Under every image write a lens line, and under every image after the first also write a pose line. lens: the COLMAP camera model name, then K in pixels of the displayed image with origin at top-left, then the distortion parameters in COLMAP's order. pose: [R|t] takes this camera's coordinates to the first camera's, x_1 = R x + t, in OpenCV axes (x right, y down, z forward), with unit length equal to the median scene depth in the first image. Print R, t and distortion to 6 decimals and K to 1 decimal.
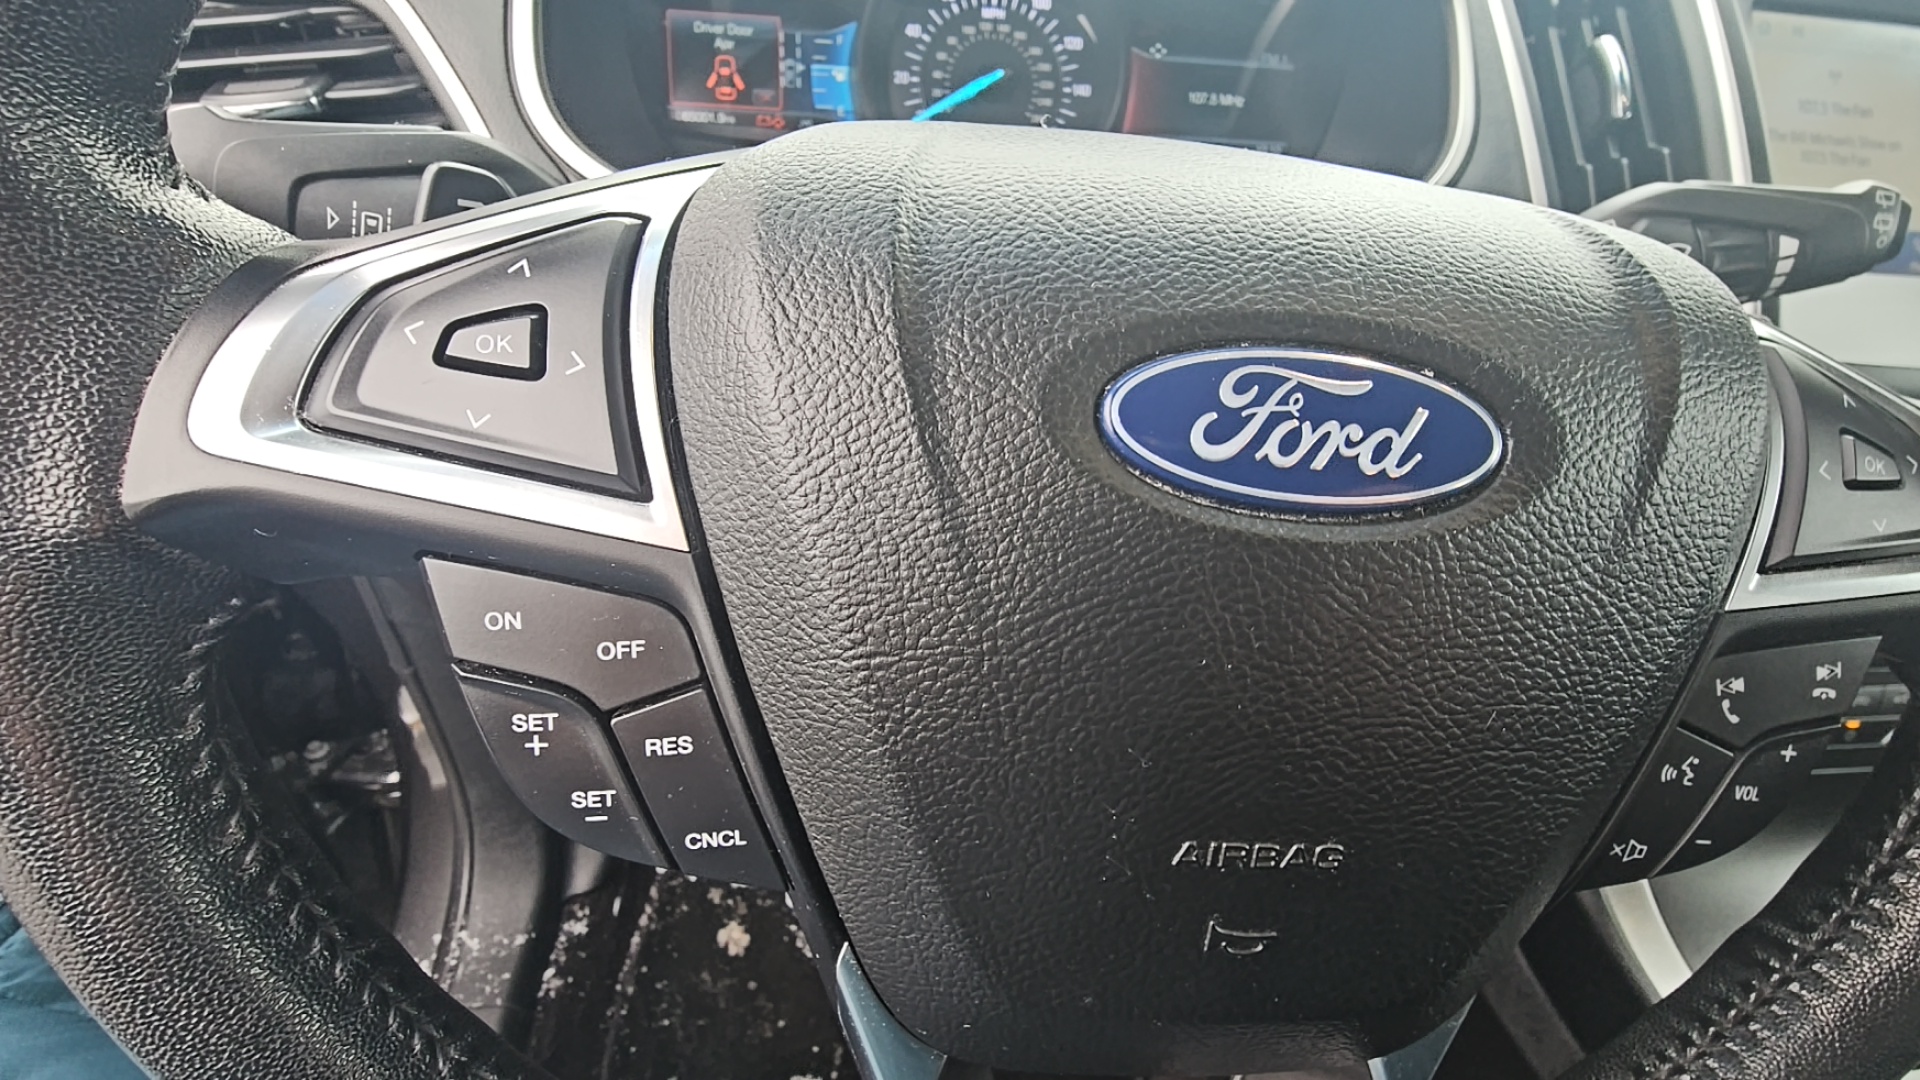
lens RADIAL K [[852.7, 0, 981.2], [0, 852.7, 542.0], [0, 0, 1]] dist [0.002856, -0.000648]
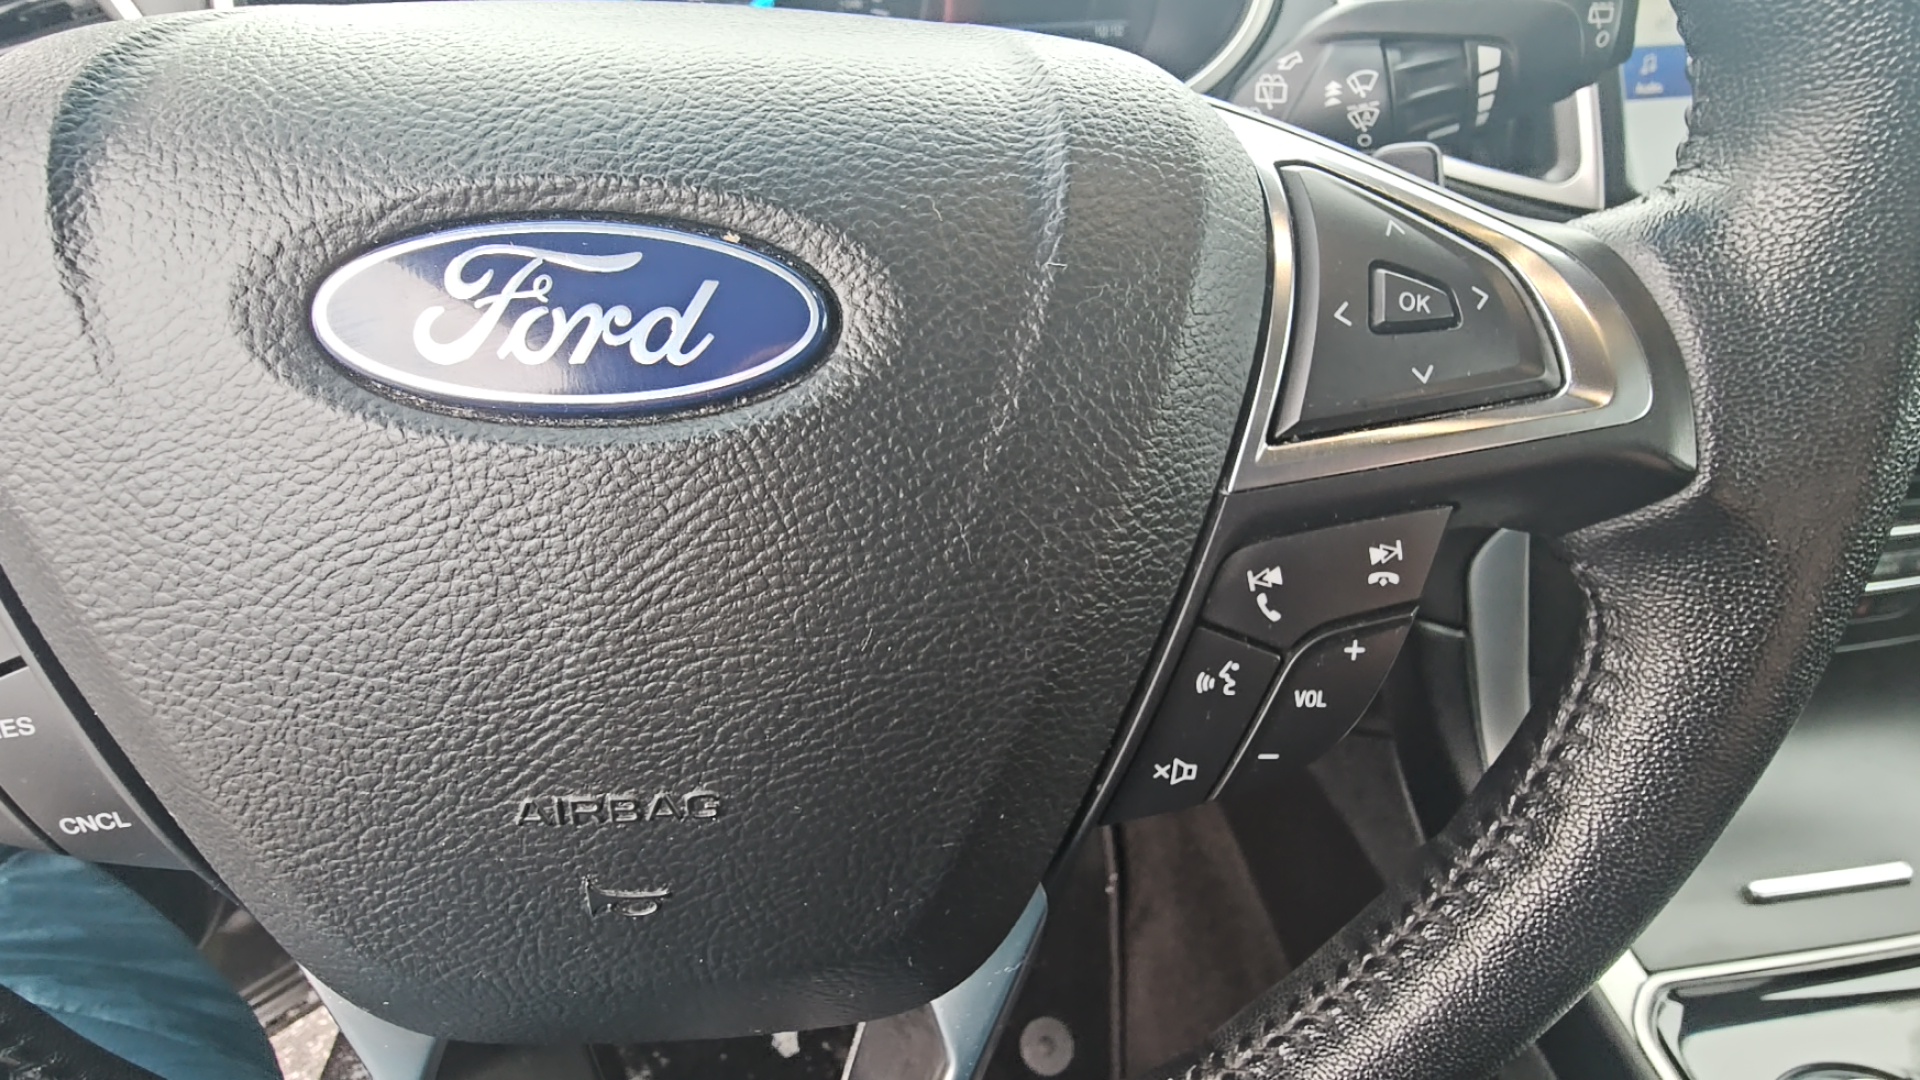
lens RADIAL K [[835.5, 0, 974.3], [0, 835.5, 531.7], [0, 0, 1]] dist [0.012779, -0.000412]
pose [[0.994566, -0.076242, -0.070894, 0.630813], [0.080131, 0.995335, 0.053731, 0.051651], [0.066466, -0.059120, 0.996036, 0.139625]]
